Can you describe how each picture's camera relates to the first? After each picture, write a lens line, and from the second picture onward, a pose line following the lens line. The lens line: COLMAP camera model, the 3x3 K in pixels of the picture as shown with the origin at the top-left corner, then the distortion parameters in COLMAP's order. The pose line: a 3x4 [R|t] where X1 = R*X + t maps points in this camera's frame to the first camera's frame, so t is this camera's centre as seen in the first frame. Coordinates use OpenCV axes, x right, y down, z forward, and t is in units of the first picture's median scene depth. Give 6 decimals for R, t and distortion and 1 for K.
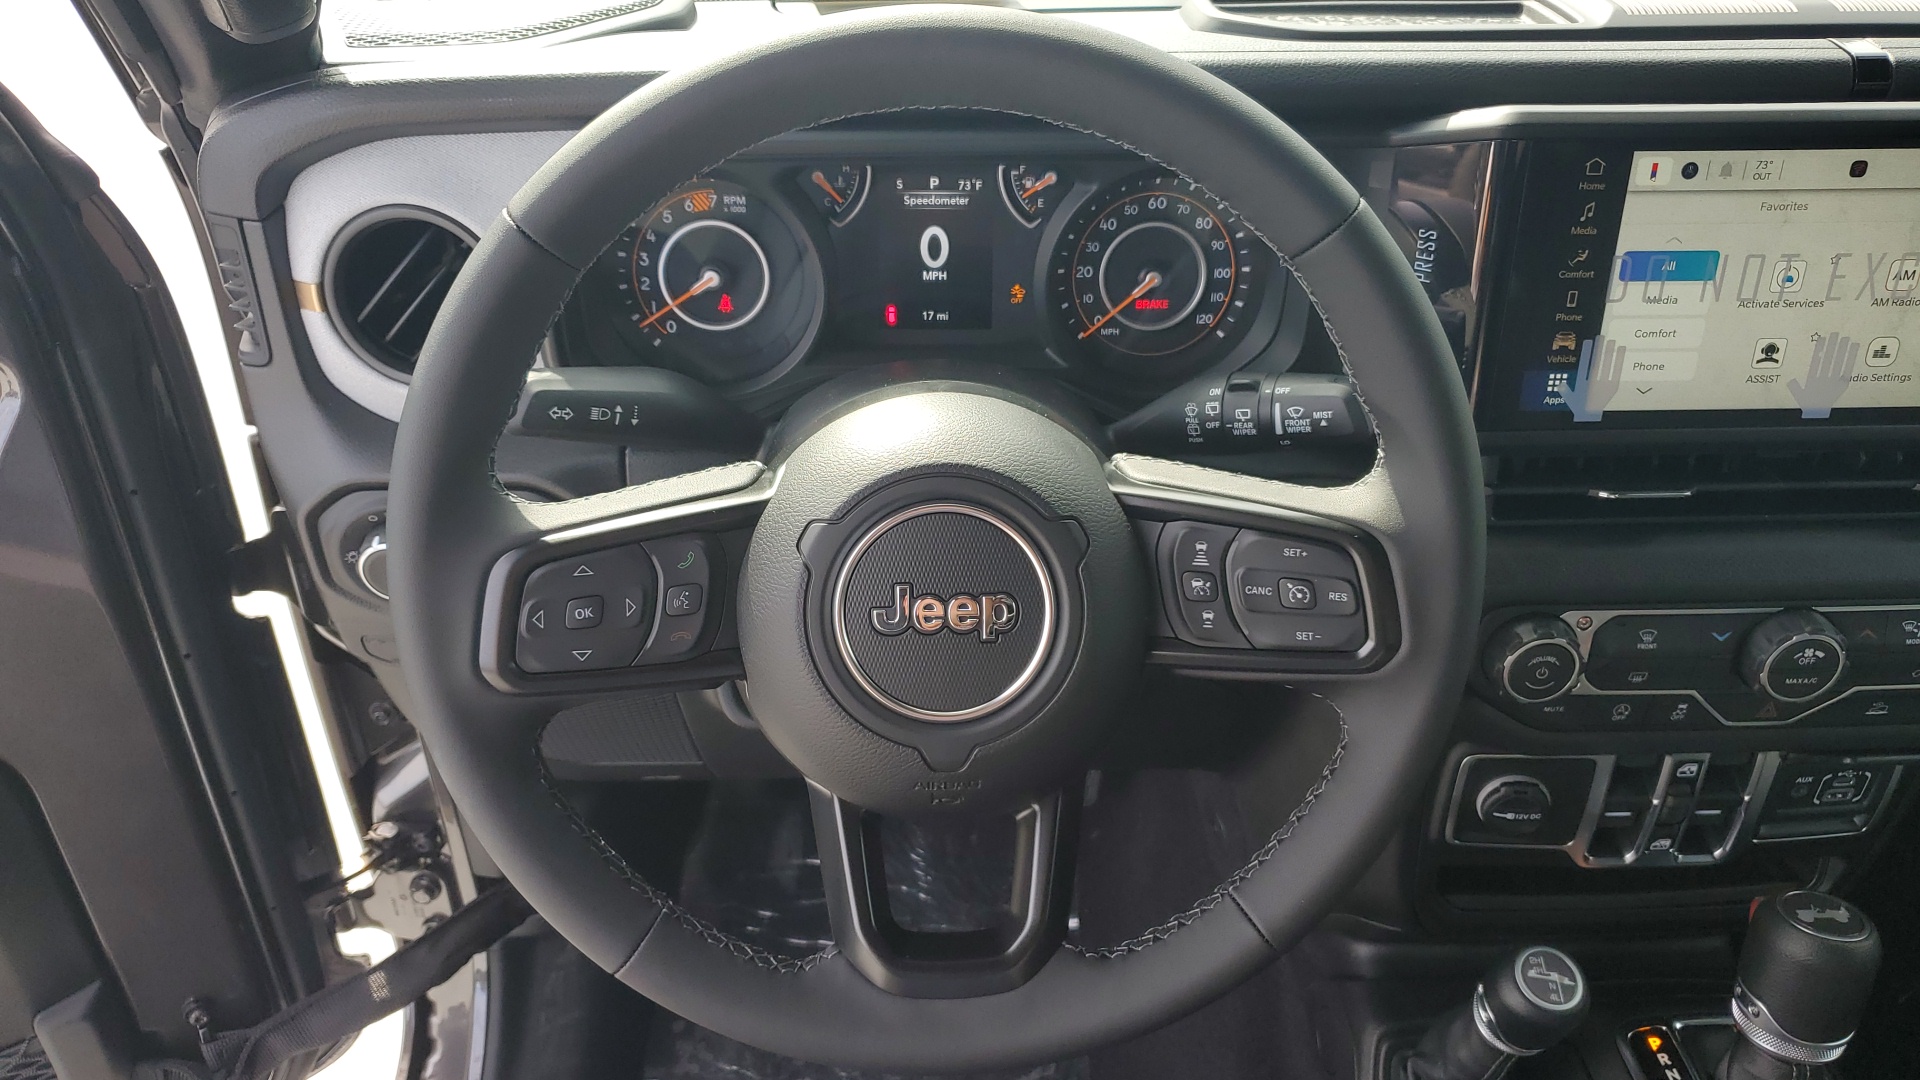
lens RADIAL K [[1445.1, 0, 960.0], [0, 1445.1, 540.0], [0, 0, 1]] dist [-0.019499, -0.003903]
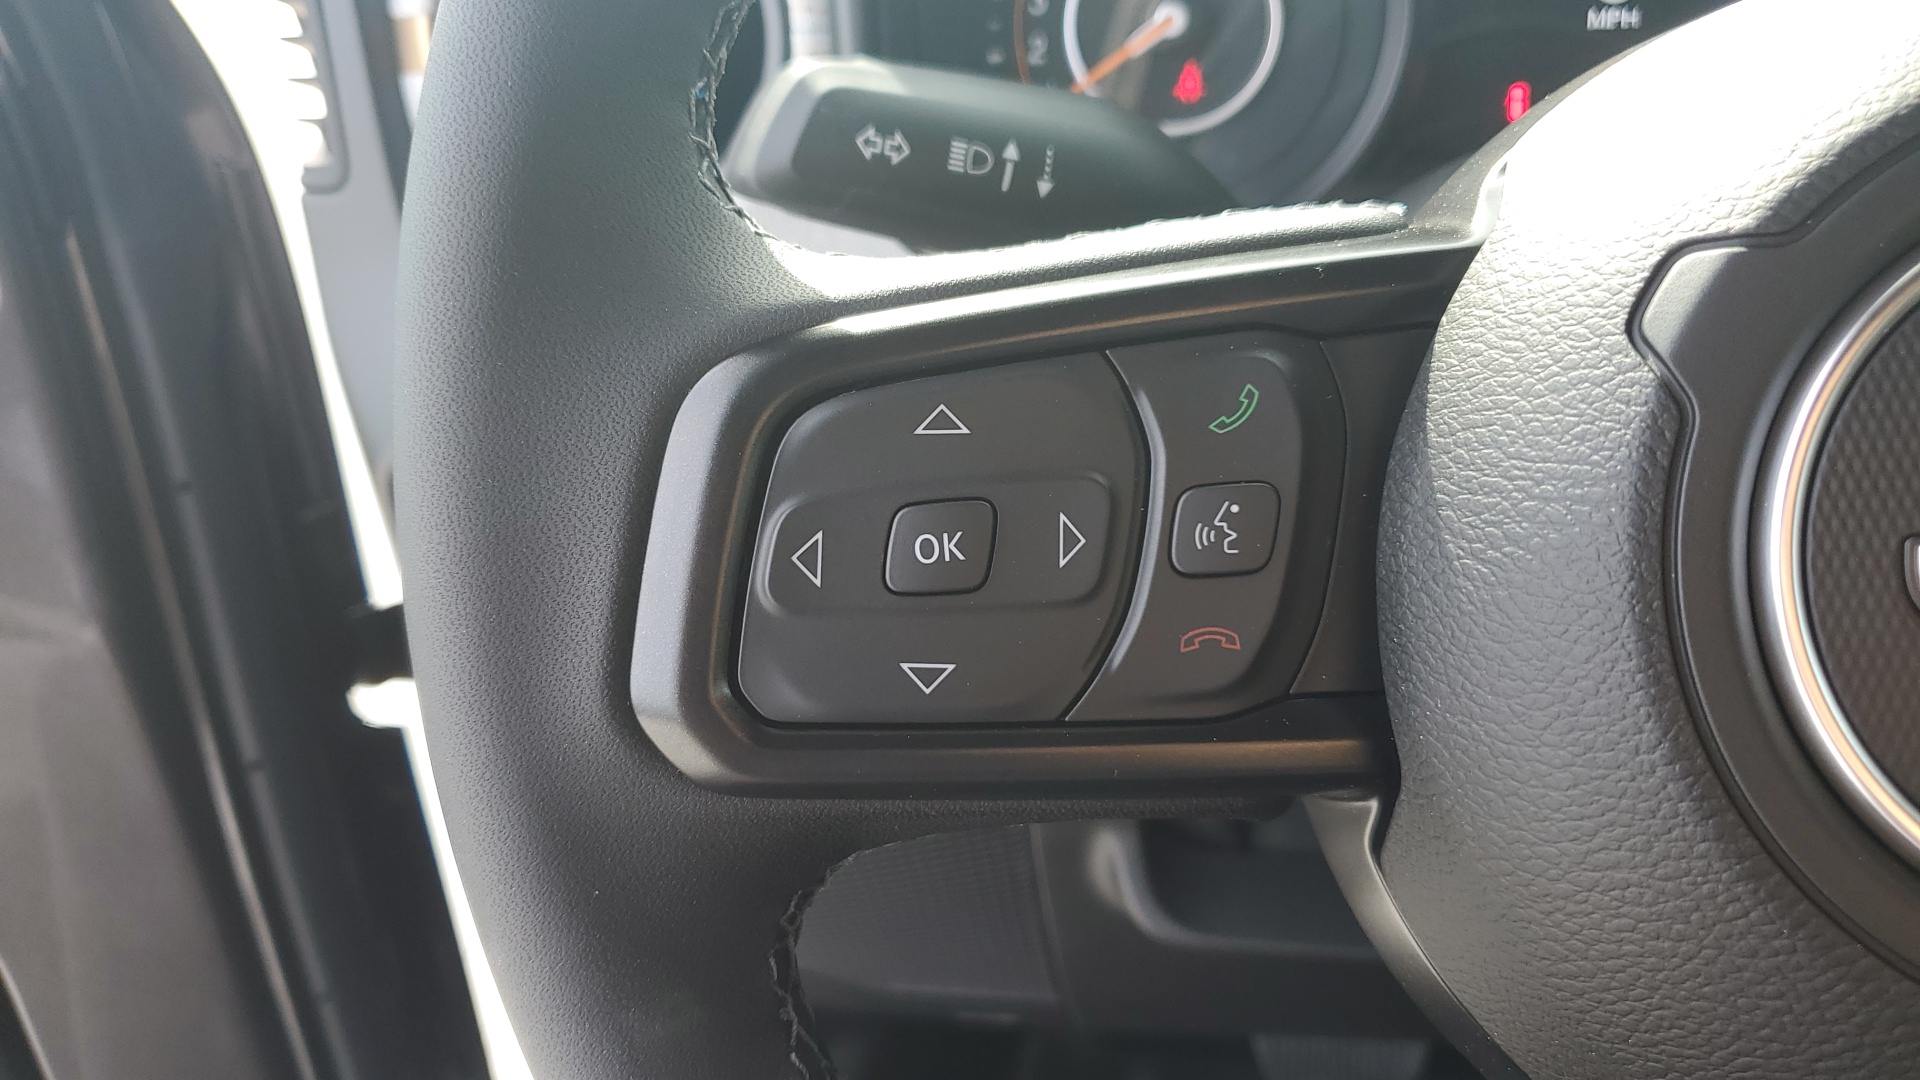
lens RADIAL K [[1445.1, 0, 960.0], [0, 1445.1, 540.0], [0, 0, 1]] dist [-0.019499, -0.003903]
pose [[0.984221, 0.012093, -0.176528, -0.170694], [-0.038483, 0.988410, -0.146848, 0.085651], [0.172707, 0.151324, 0.973280, 0.583995]]
